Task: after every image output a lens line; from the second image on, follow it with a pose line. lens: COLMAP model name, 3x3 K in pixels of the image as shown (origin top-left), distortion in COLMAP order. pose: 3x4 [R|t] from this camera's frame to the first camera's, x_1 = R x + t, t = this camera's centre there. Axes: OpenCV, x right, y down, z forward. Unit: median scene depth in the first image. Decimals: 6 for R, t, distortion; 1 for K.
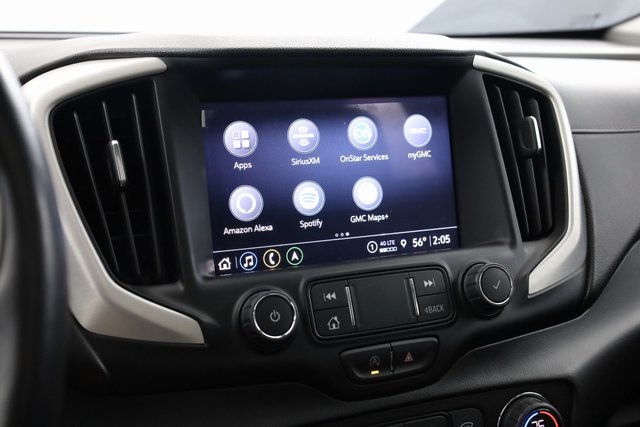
lens RADIAL K [[849.4, 0, 324.4], [0, 849.4, 214.0], [0, 0, 1]] dist [-0.015868, 0.000000]
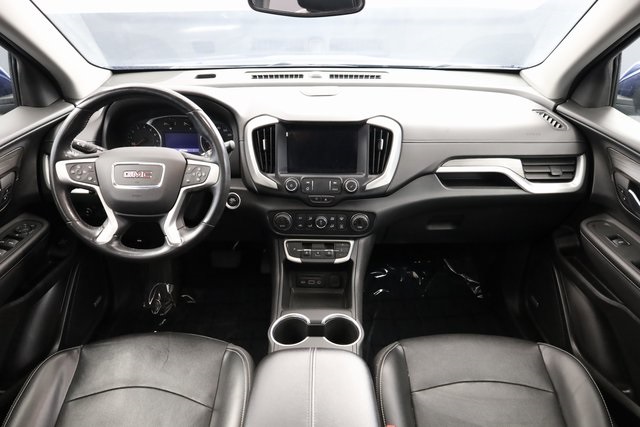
lens RADIAL K [[454.7, 0, 316.1], [0, 454.7, 214.5], [0, 0, 1]] dist [0.011754, -0.000974]
pose [[0.883089, 0.223315, -0.412654, 0.969389], [-0.077697, 0.936933, 0.340764, -0.505754], [0.462727, -0.268863, 0.844746, -0.899636]]
